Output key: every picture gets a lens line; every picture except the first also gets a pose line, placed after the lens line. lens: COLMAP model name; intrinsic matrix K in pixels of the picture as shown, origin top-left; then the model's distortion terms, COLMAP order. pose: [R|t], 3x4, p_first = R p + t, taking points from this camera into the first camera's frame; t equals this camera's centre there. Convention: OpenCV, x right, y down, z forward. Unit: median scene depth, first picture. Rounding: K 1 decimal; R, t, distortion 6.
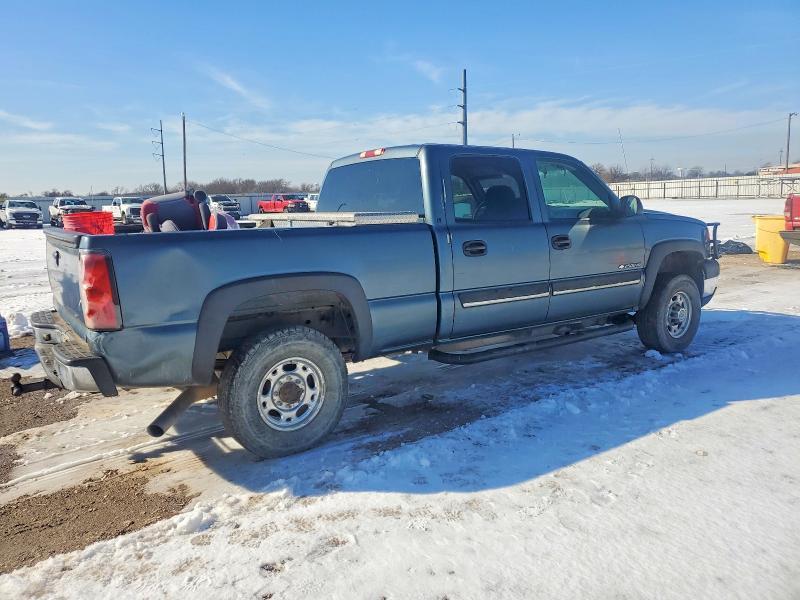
lens RADIAL K [[610.7, 0, 396.8], [0, 610.7, 303.6], [0, 0, 1]] dist [0.032774, 0.003585]
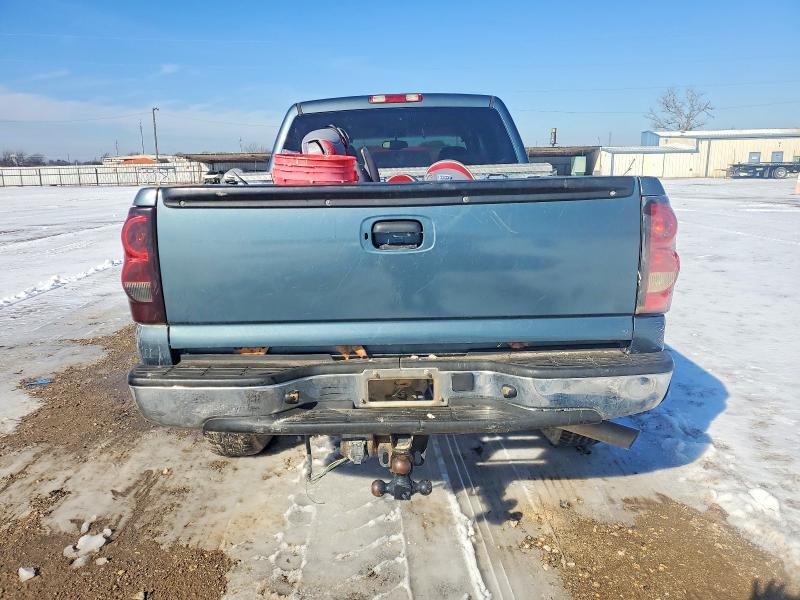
lens RADIAL K [[610.7, 0, 397.5], [0, 610.7, 298.7], [0, 0, 1]] dist [0.032774, 0.003585]
pose [[0.569097, -0.152752, 0.807958, -0.756997], [0.145102, 0.985830, 0.084175, -0.044278], [-0.809367, 0.069333, 0.583197, 0.522235]]
